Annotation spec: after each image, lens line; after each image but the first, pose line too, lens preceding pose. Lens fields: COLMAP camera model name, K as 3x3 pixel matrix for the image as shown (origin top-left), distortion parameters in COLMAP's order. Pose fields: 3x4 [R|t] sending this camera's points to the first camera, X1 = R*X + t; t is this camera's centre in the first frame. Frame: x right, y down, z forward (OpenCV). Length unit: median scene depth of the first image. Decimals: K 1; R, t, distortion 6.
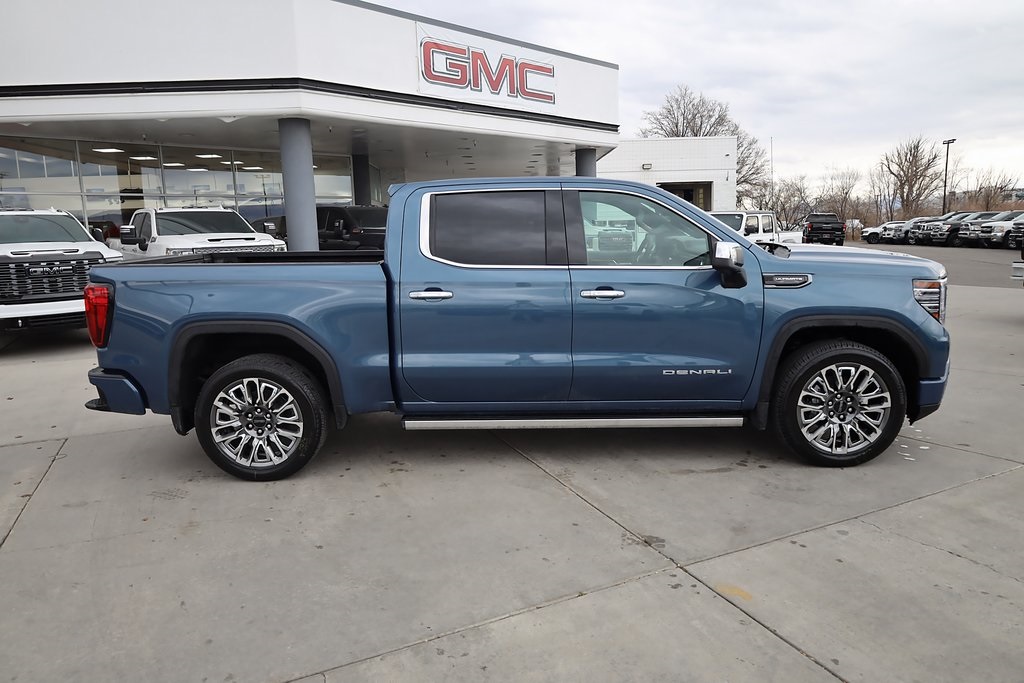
lens RADIAL K [[698.7, 0, 512.0], [0, 698.7, 341.5], [0, 0, 1]] dist [-0.011750, -0.001324]
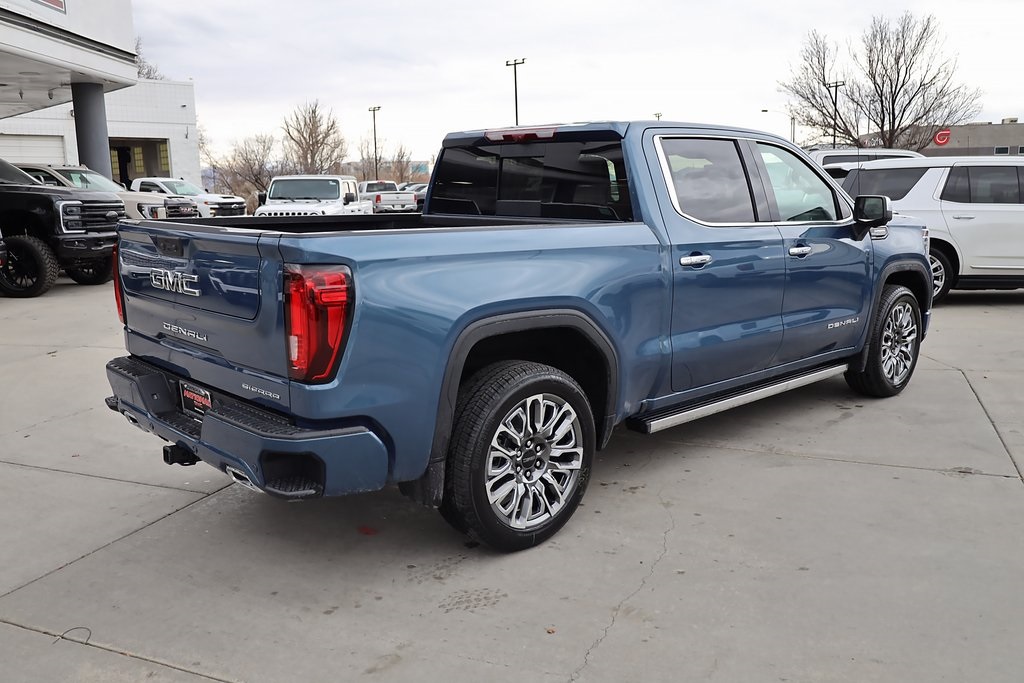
lens RADIAL K [[869.7, 0, 527.7], [0, 869.7, 340.2], [0, 0, 1]] dist [-0.017534, 0.000414]
pose [[0.706889, -0.106720, 0.699228, -0.954562], [0.109170, 0.993168, 0.041216, -0.034995], [-0.698849, 0.047200, 0.713710, 0.402179]]
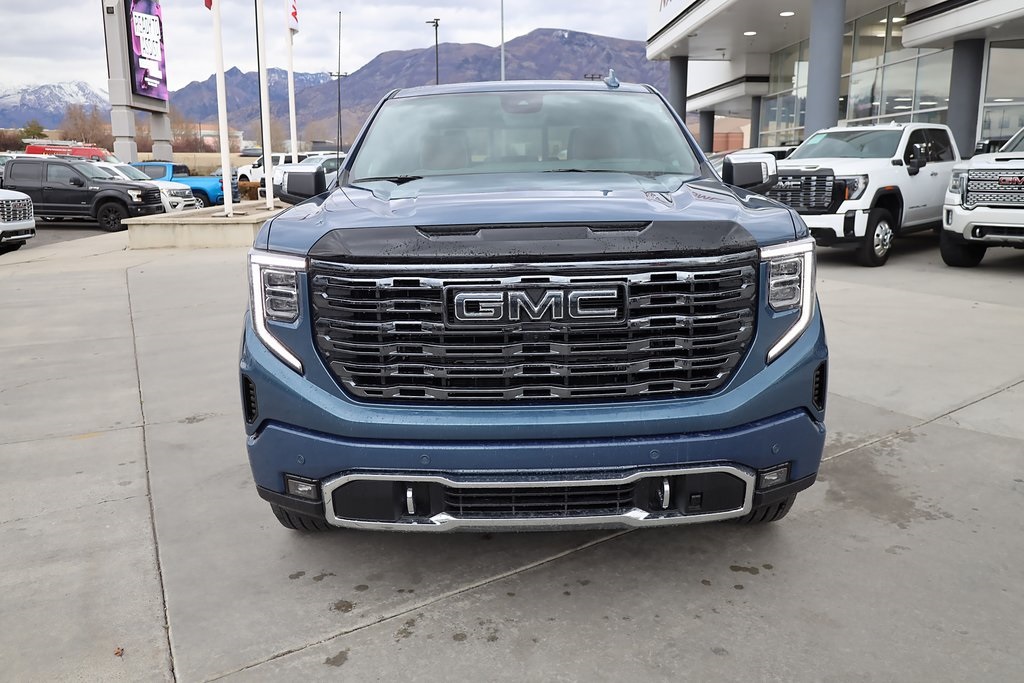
lens RADIAL K [[812.4, 0, 512.5], [0, 812.4, 345.4], [0, 0, 1]] dist [-0.020594, 0.002629]
pose [[0.008813, 0.238170, -0.971183, 1.191009], [-0.153514, 0.960030, 0.234042, -0.186970], [0.988107, 0.147028, 0.045023, 1.153979]]
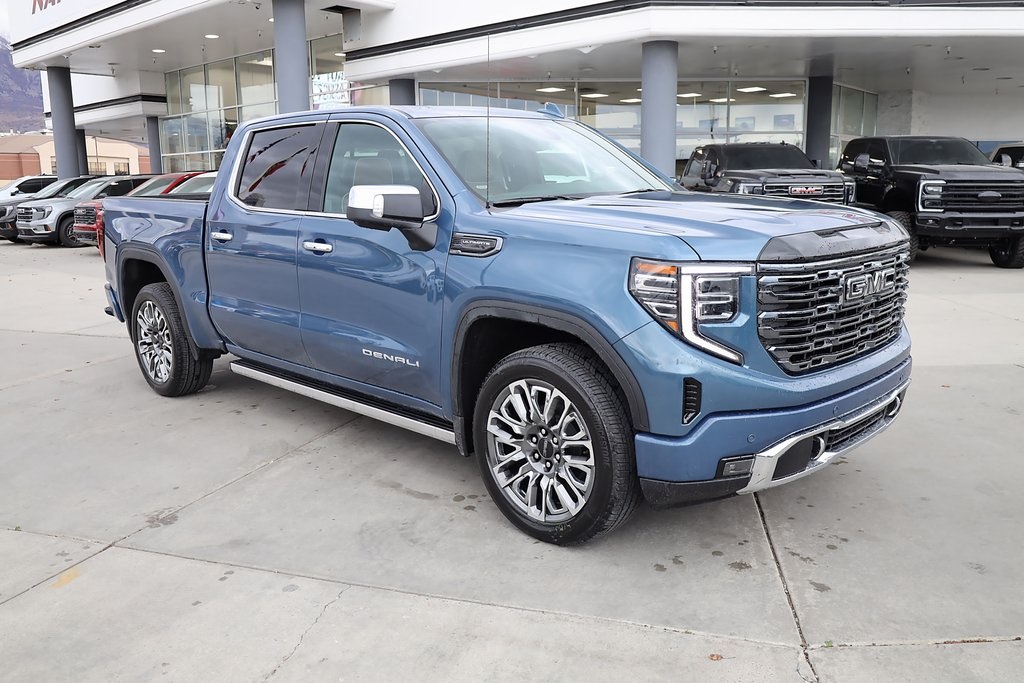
lens RADIAL K [[838.8, 0, 512.0], [0, 838.8, 341.5], [0, 0, 1]] dist [-0.017975, -0.005941]
pose [[0.721250, 0.144075, -0.677526, 0.963843], [-0.117614, 0.989399, 0.085189, -0.066264], [0.682617, 0.018244, 0.730549, 0.414523]]
